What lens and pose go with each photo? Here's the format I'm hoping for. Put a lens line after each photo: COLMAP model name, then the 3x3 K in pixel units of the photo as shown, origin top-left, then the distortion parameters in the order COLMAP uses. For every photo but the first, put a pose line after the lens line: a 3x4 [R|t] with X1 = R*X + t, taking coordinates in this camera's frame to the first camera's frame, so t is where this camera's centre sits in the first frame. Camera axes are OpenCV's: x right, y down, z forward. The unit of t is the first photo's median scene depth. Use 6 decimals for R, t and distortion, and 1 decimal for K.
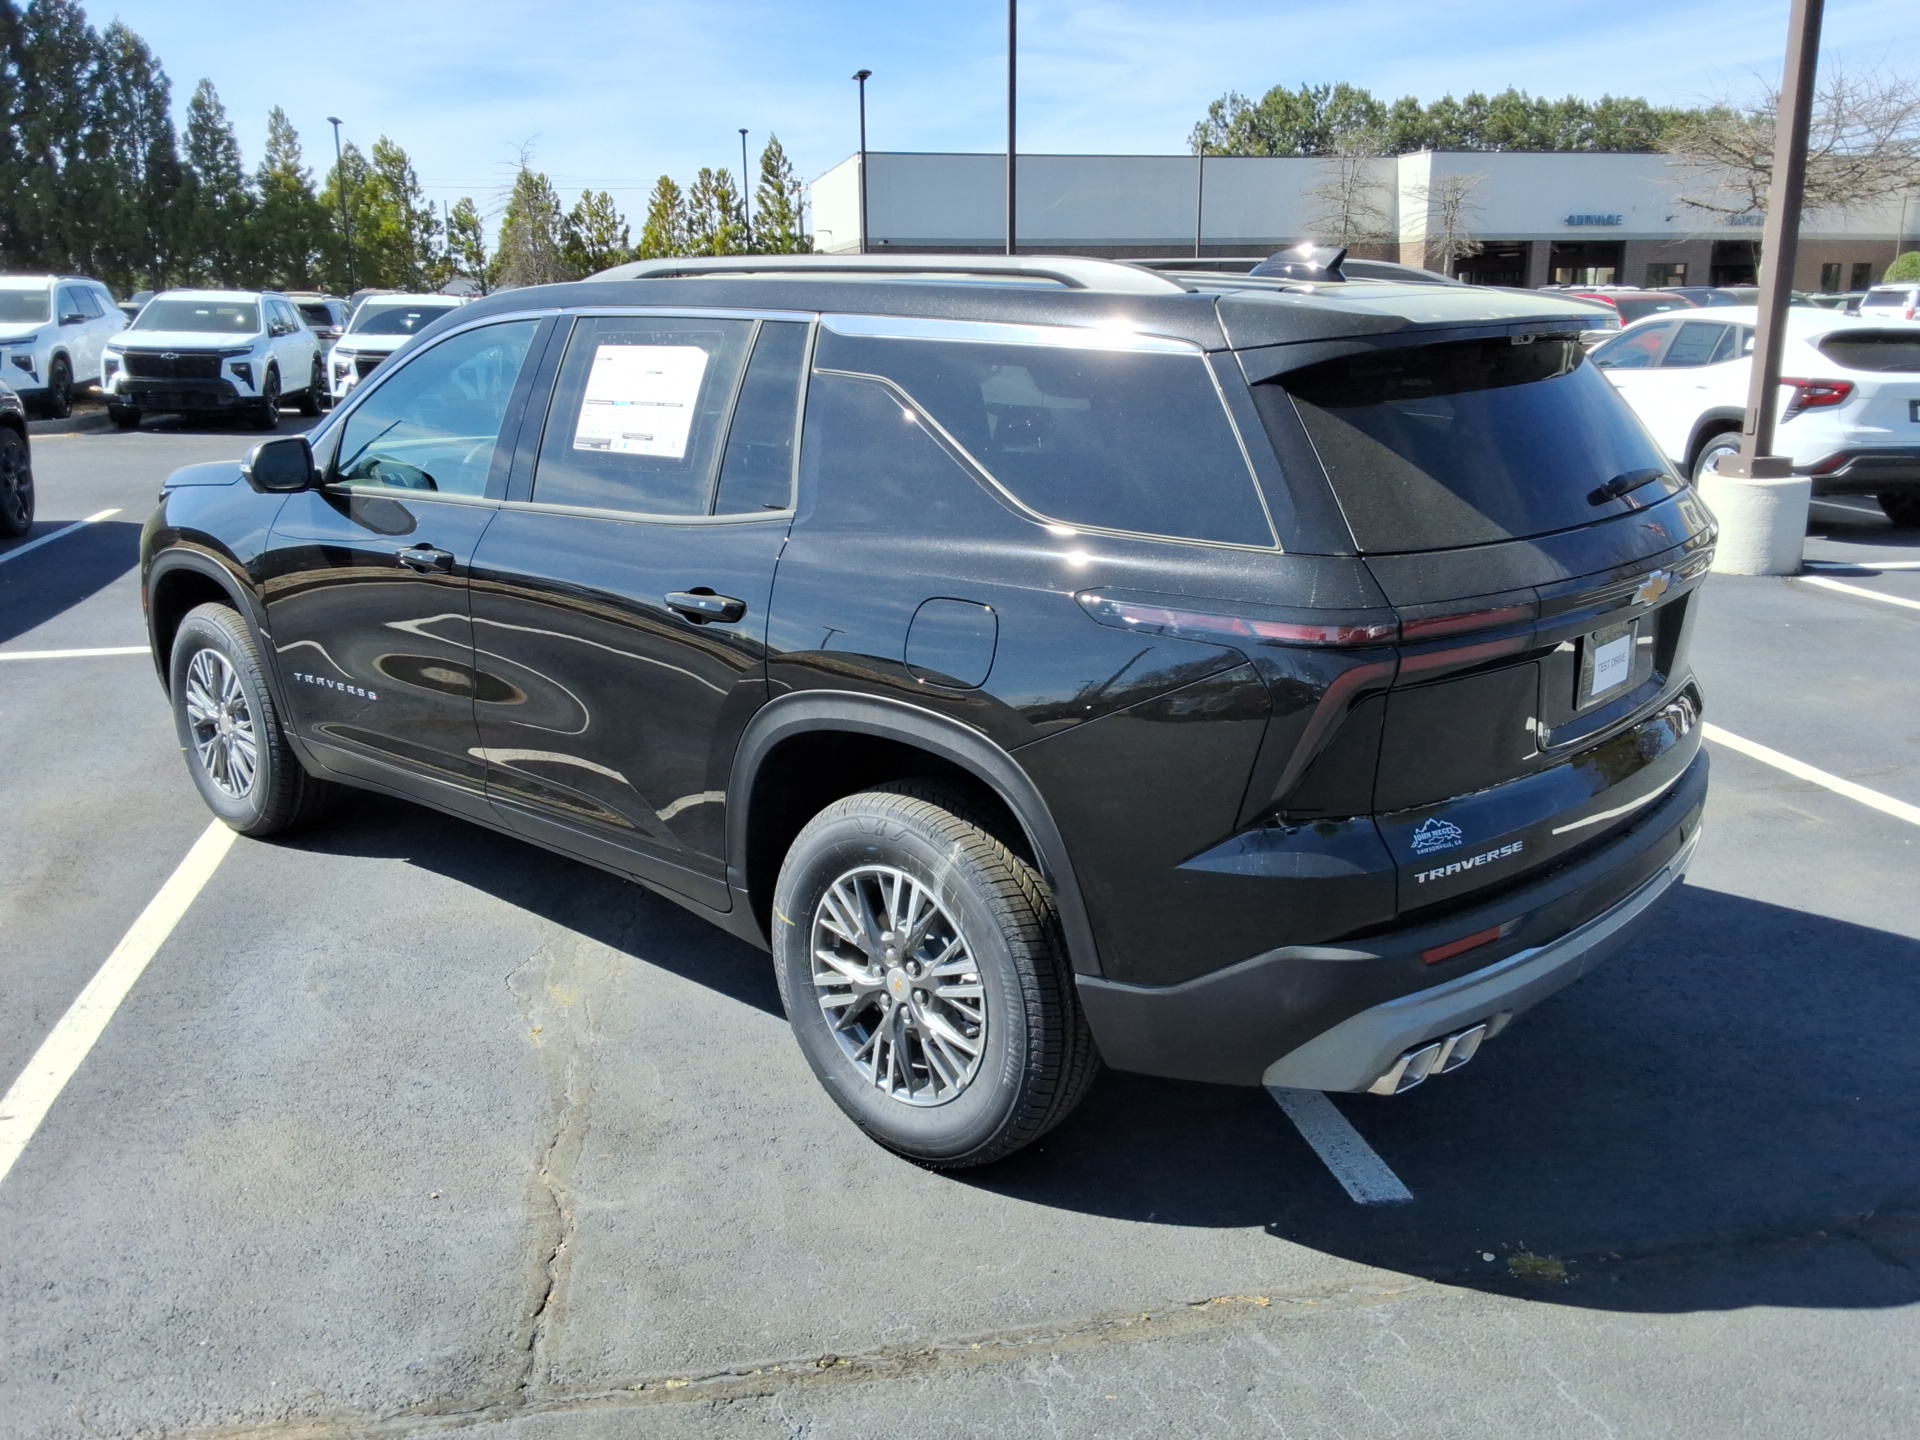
lens RADIAL K [[1543.2, 0, 969.5], [0, 1543.2, 690.0], [0, 0, 1]] dist [0.112246, -0.183342]
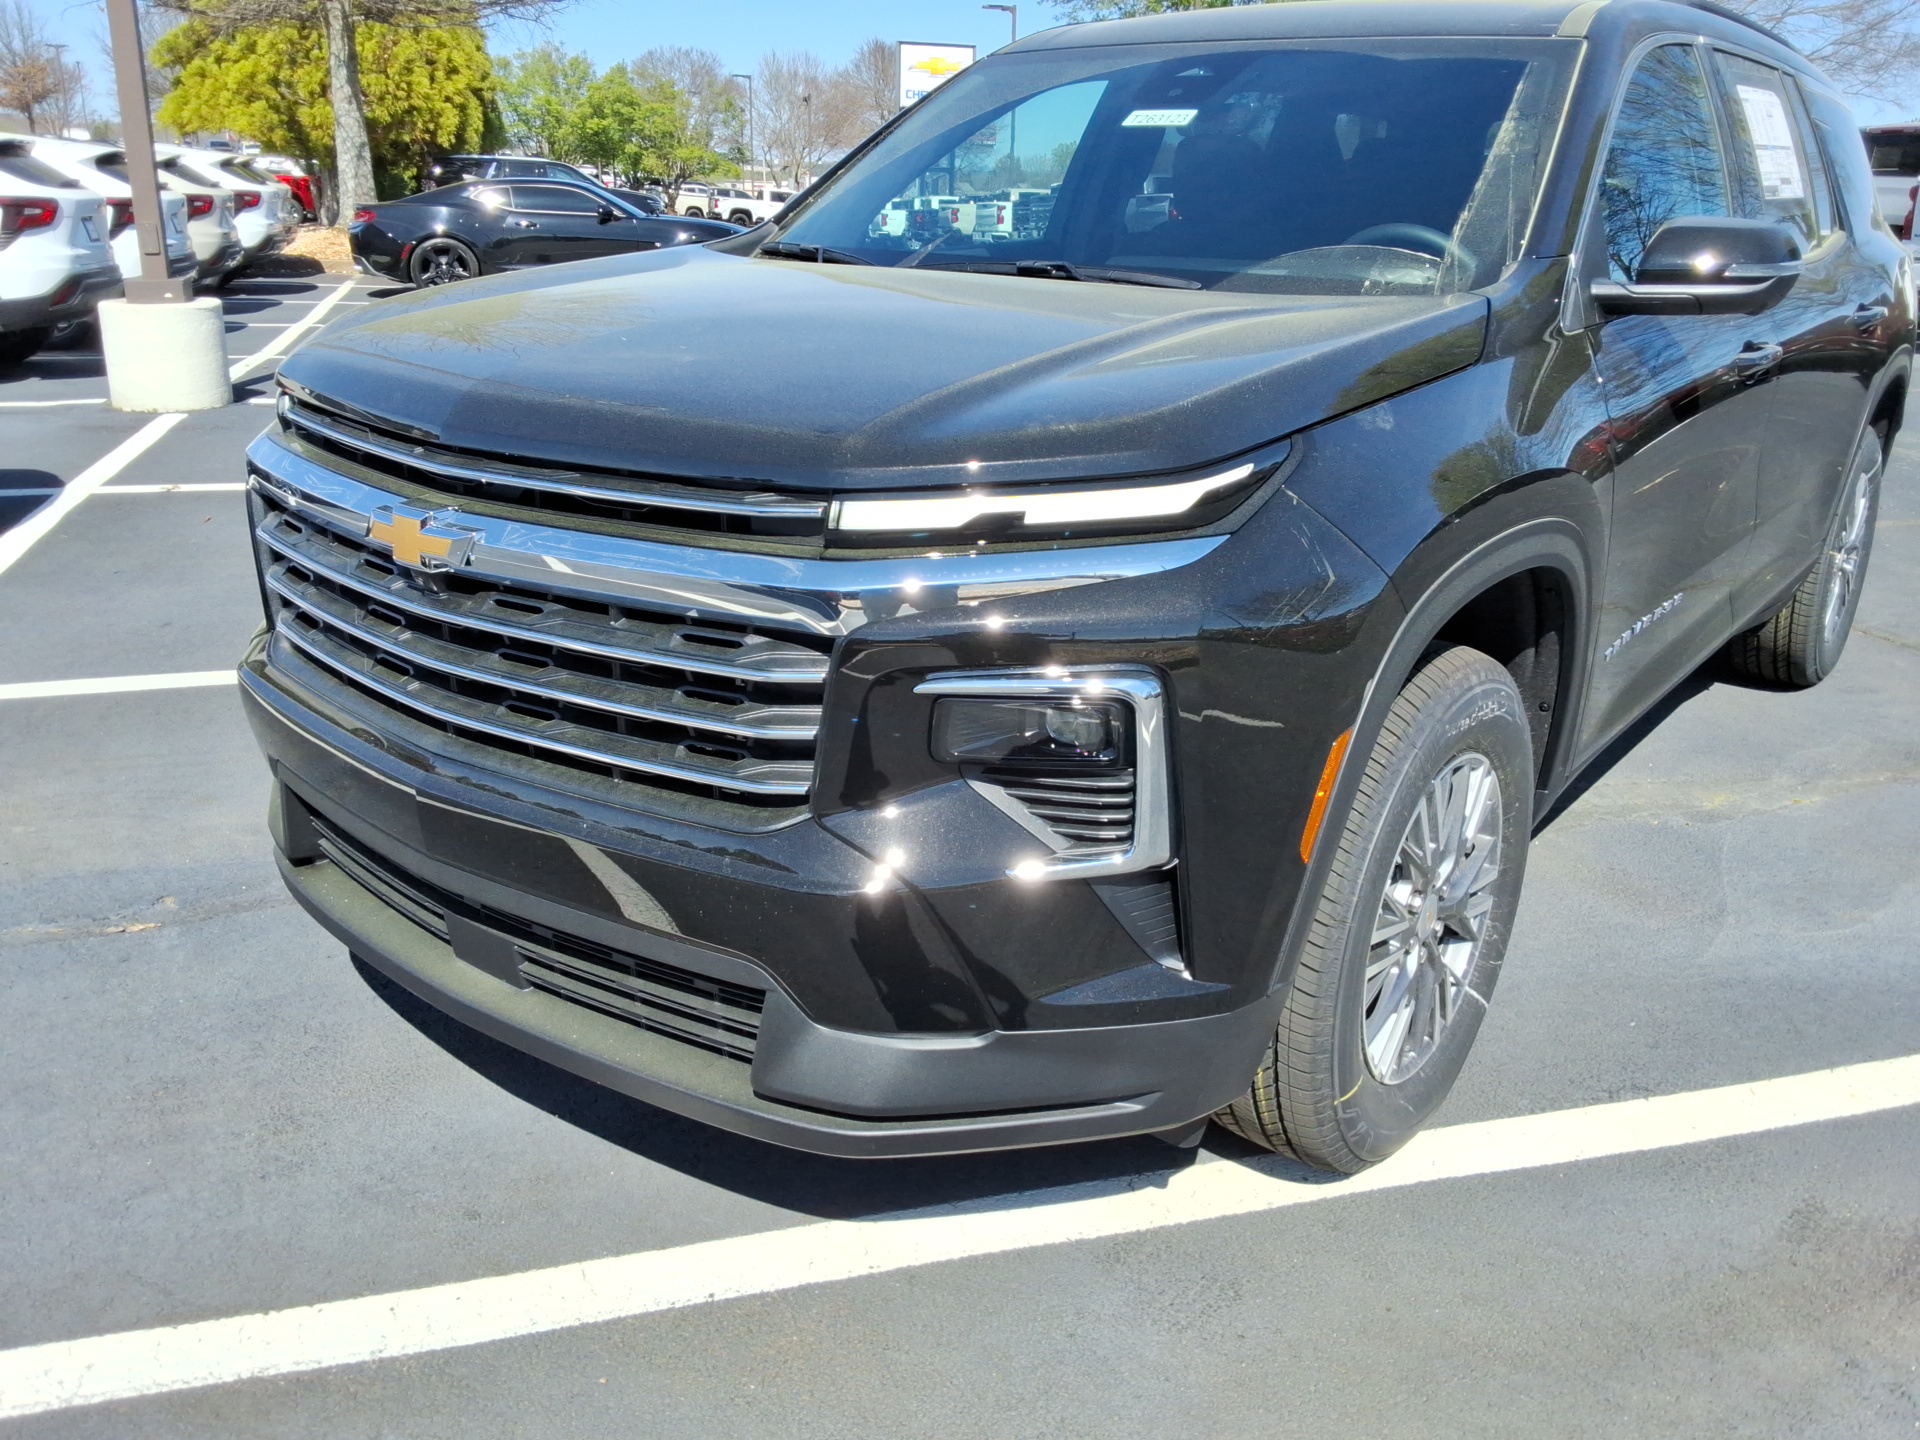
lens RADIAL K [[1560.4, 0, 983.4], [0, 1560.4, 706.4], [0, 0, 1]] dist [0.086579, -0.134331]
pose [[-0.068148, -0.313116, 0.947267, -1.004950], [0.222690, 0.920745, 0.320370, -0.235827], [-0.972505, 0.232779, 0.006981, 1.266563]]
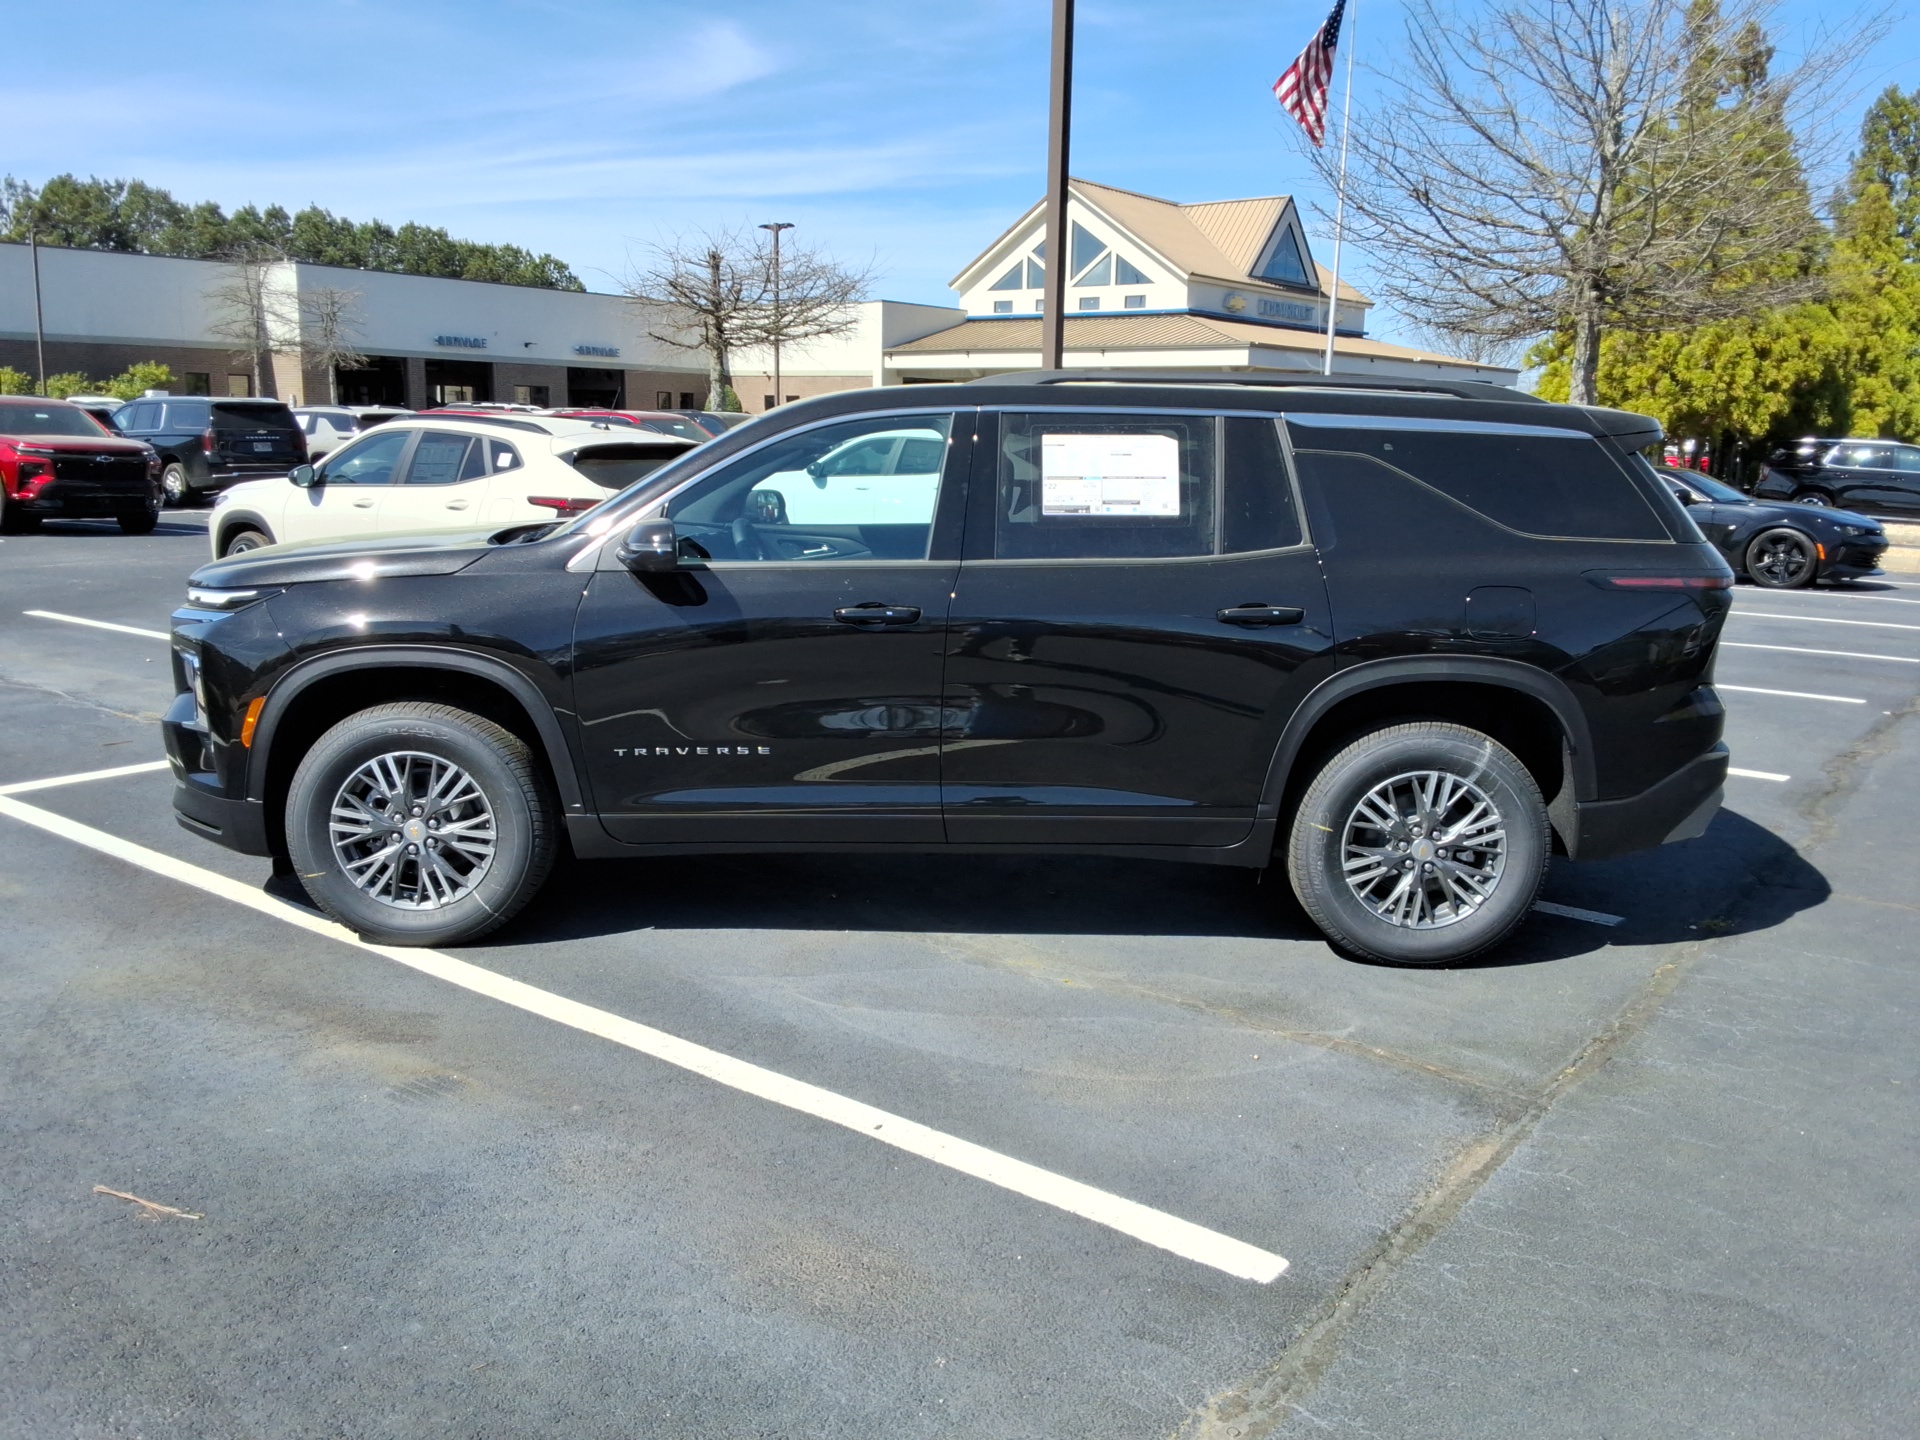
lens RADIAL K [[1556.8, 0, 959.1], [0, 1556.8, 684.3], [0, 0, 1]] dist [0.108282, -0.187374]
pose [[0.747763, -0.088258, 0.658073, -0.967811], [0.137266, 0.990263, -0.023165, 0.001933], [-0.649621, 0.107653, 0.752597, 0.084896]]
